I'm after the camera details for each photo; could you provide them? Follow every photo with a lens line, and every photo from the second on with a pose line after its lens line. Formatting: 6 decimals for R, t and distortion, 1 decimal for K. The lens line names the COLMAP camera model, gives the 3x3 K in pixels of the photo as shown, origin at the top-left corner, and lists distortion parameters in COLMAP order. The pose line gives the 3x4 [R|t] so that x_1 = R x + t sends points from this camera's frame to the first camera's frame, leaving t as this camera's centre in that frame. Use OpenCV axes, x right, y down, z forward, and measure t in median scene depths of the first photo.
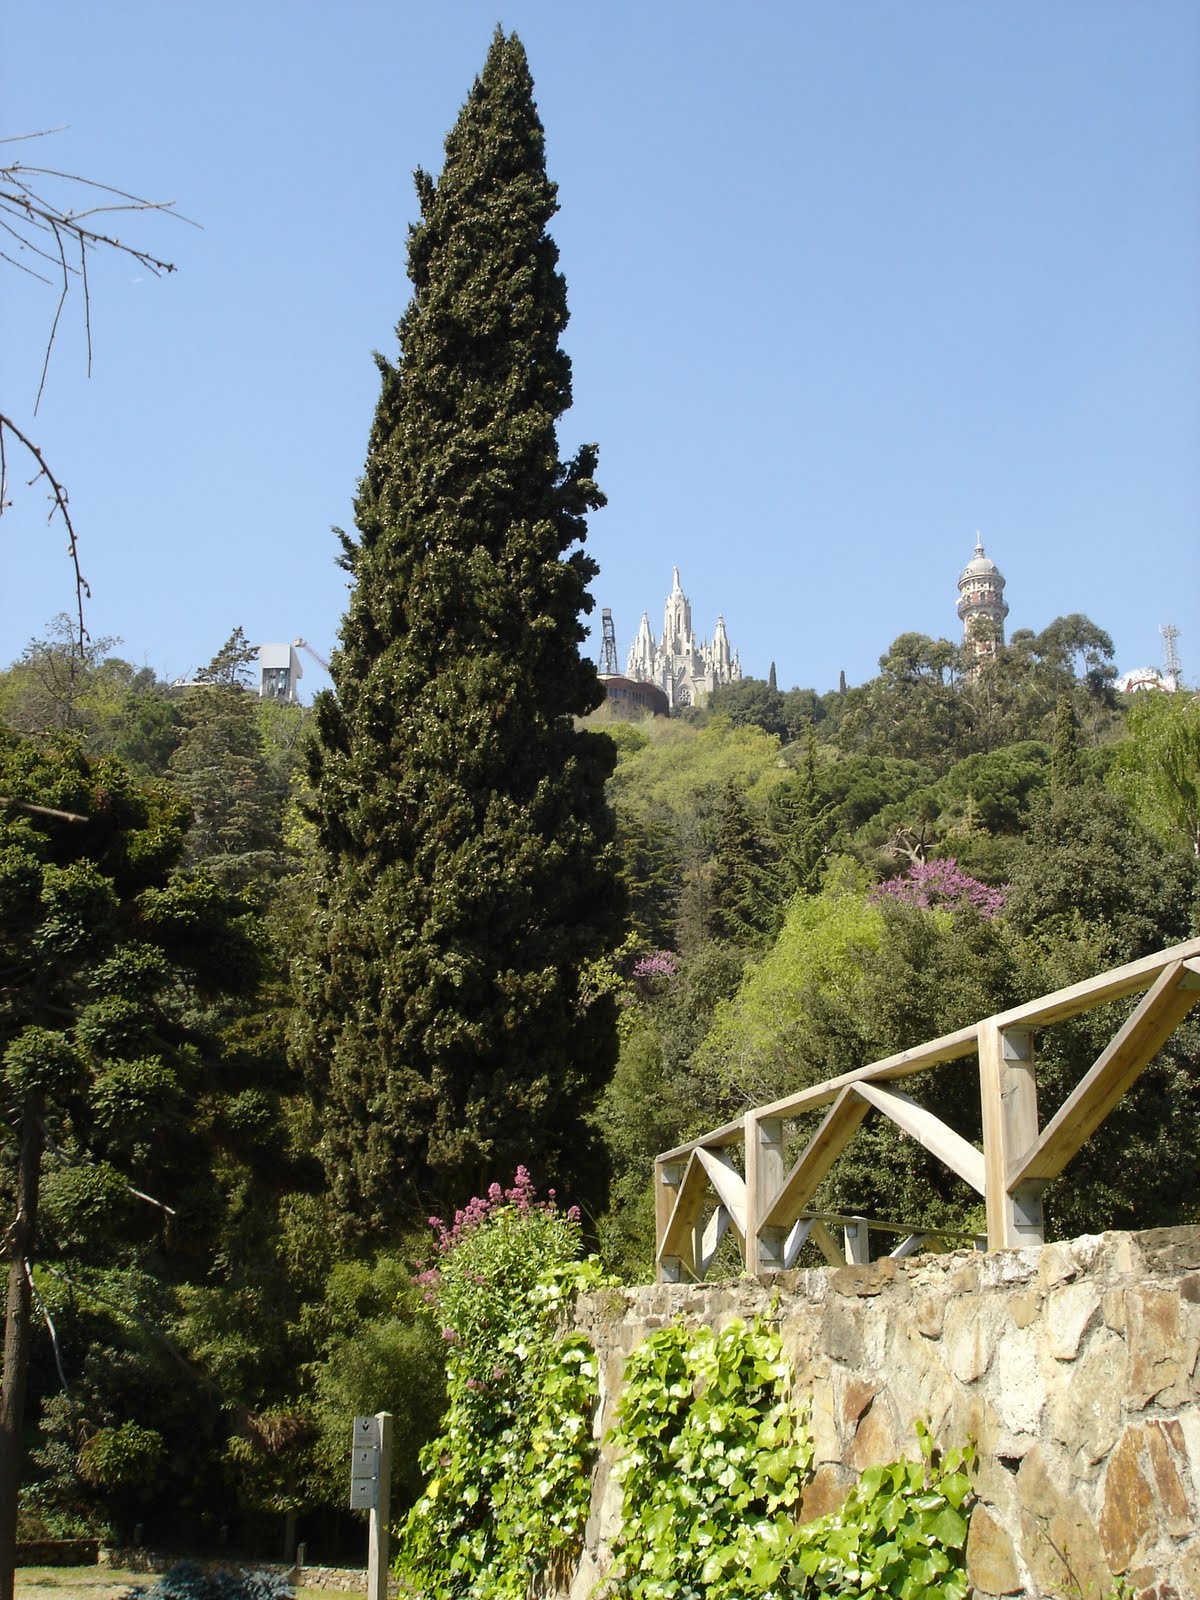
lens RADIAL K [[1694.9, 0, 600.0], [0, 1694.9, 800.0], [0, 0, 1]] dist [-0.098823, -0.029731]
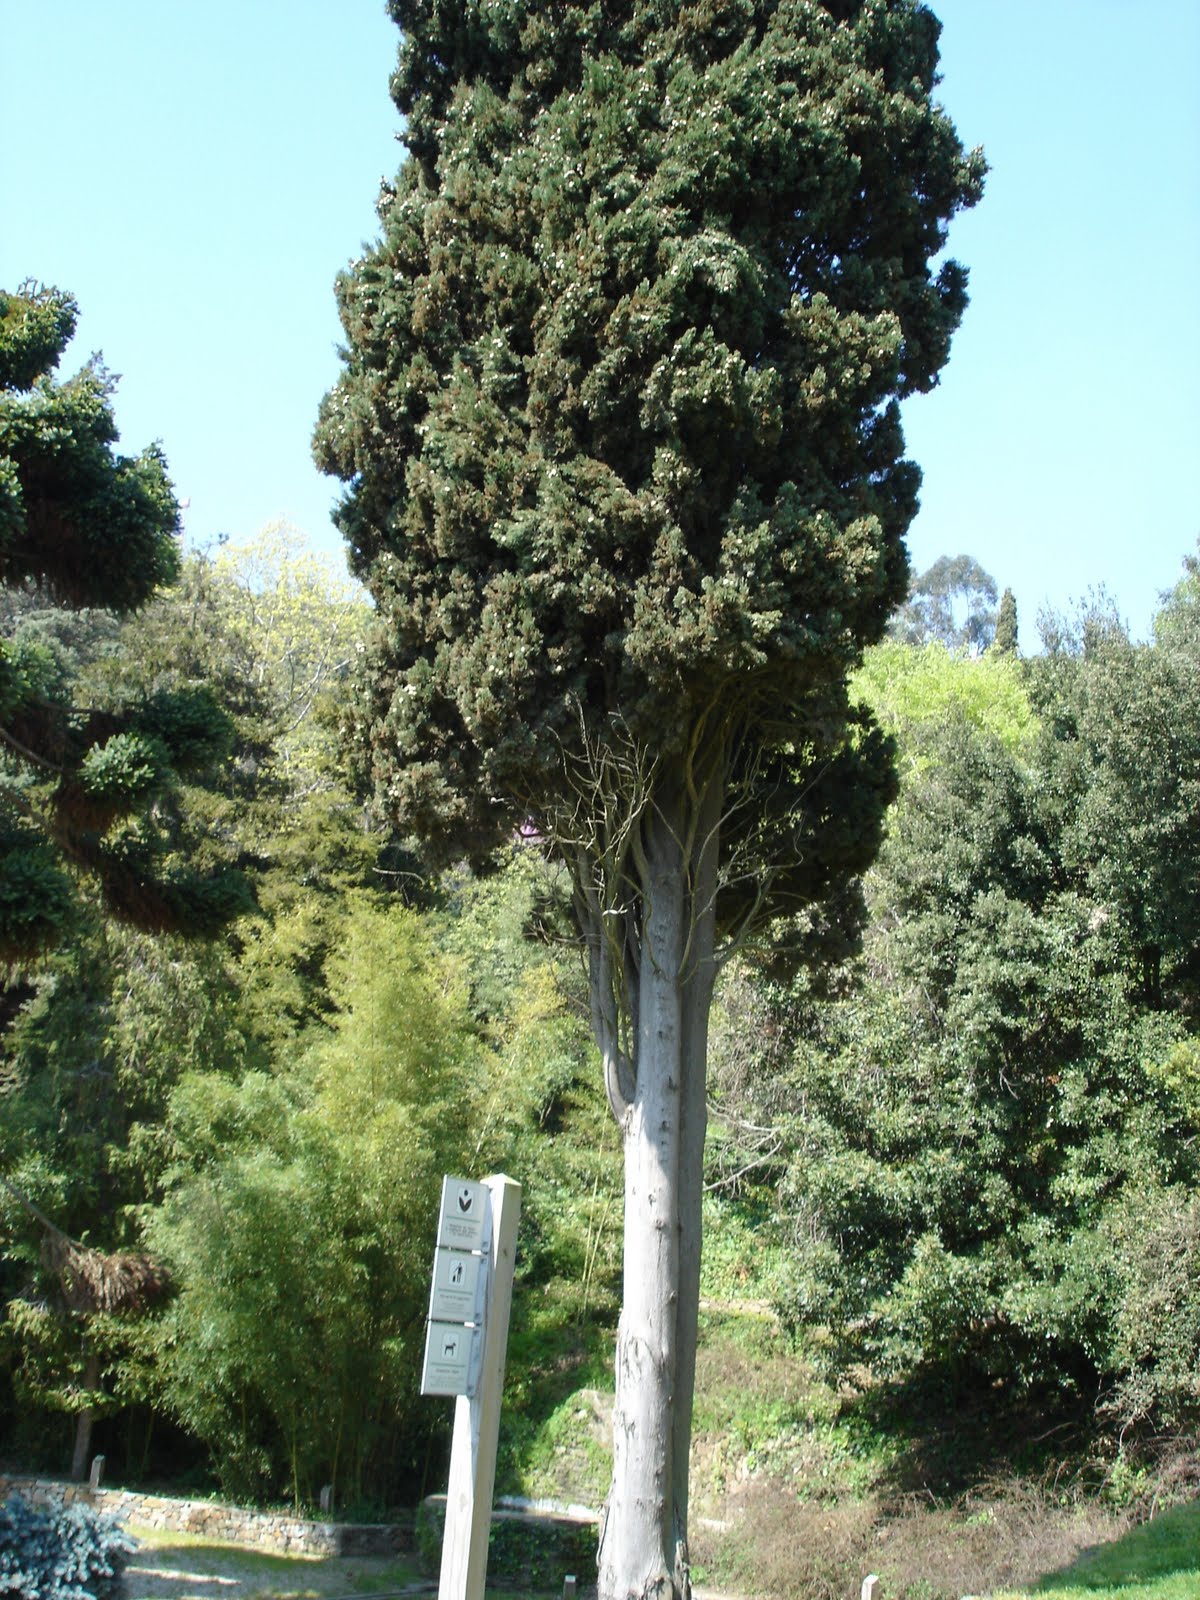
lens RADIAL K [[1754.4, 0, 600.0], [0, 1754.4, 800.0], [0, 0, 1]] dist [-0.094864, -0.019429]
pose [[0.988338, 0.110617, 0.104654, -0.147645], [-0.115041, 0.992664, 0.037206, 0.227278], [-0.099770, -0.048812, 0.993813, 0.502342]]
